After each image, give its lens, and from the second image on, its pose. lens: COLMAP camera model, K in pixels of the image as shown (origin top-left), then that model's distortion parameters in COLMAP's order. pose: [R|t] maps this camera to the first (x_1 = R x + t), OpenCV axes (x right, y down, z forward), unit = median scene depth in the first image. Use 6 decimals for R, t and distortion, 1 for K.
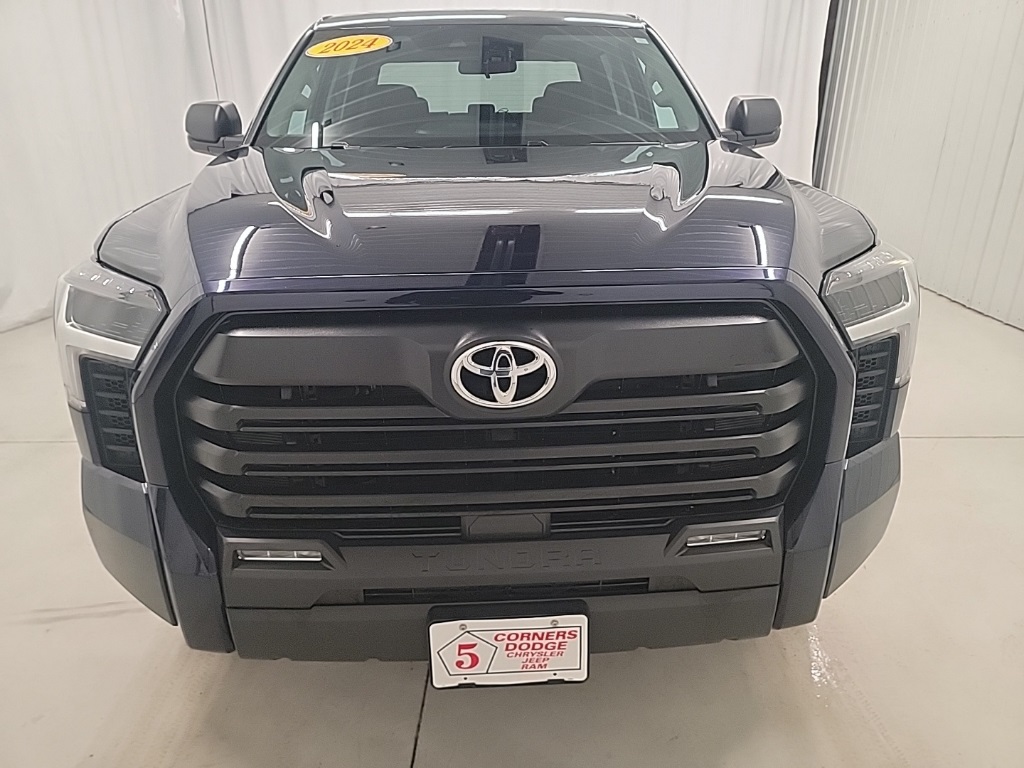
lens RADIAL K [[722.1, 0, 509.7], [0, 722.1, 387.4], [0, 0, 1]] dist [0.042195, -0.010966]
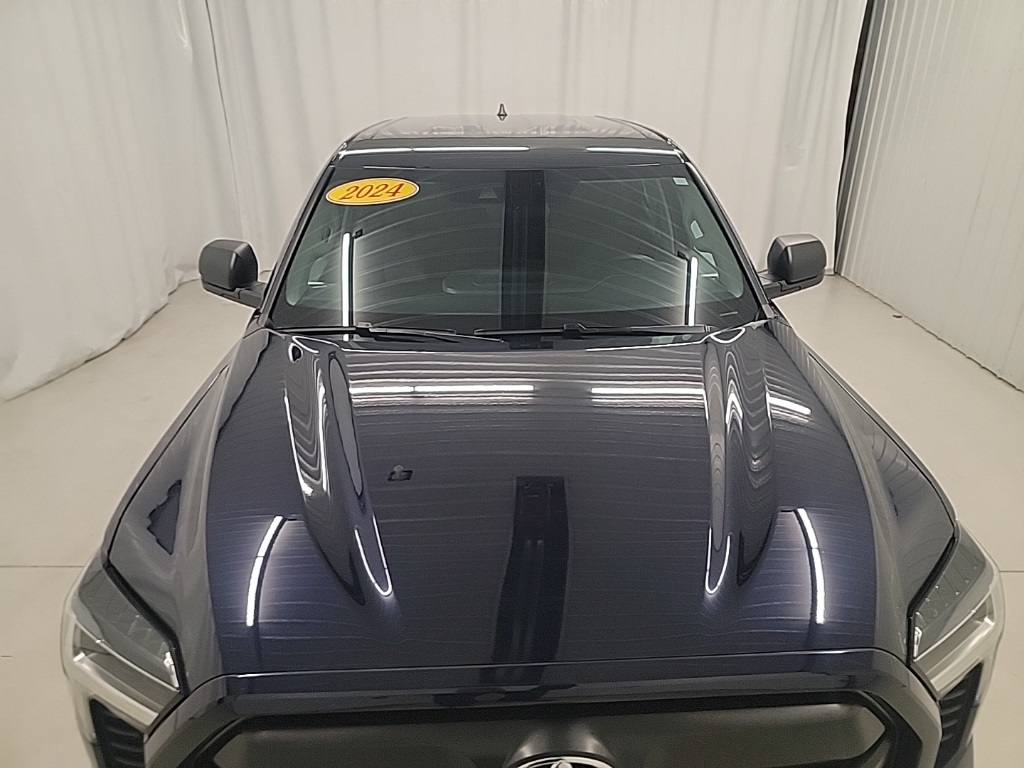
lens RADIAL K [[722.1, 0, 509.7], [0, 722.1, 387.4], [0, 0, 1]] dist [0.042195, -0.010966]
pose [[0.999876, 0.014970, -0.004889, -0.033735], [-0.014760, 0.999068, 0.040558, -0.252811], [0.005492, -0.040480, 0.999165, 0.052064]]
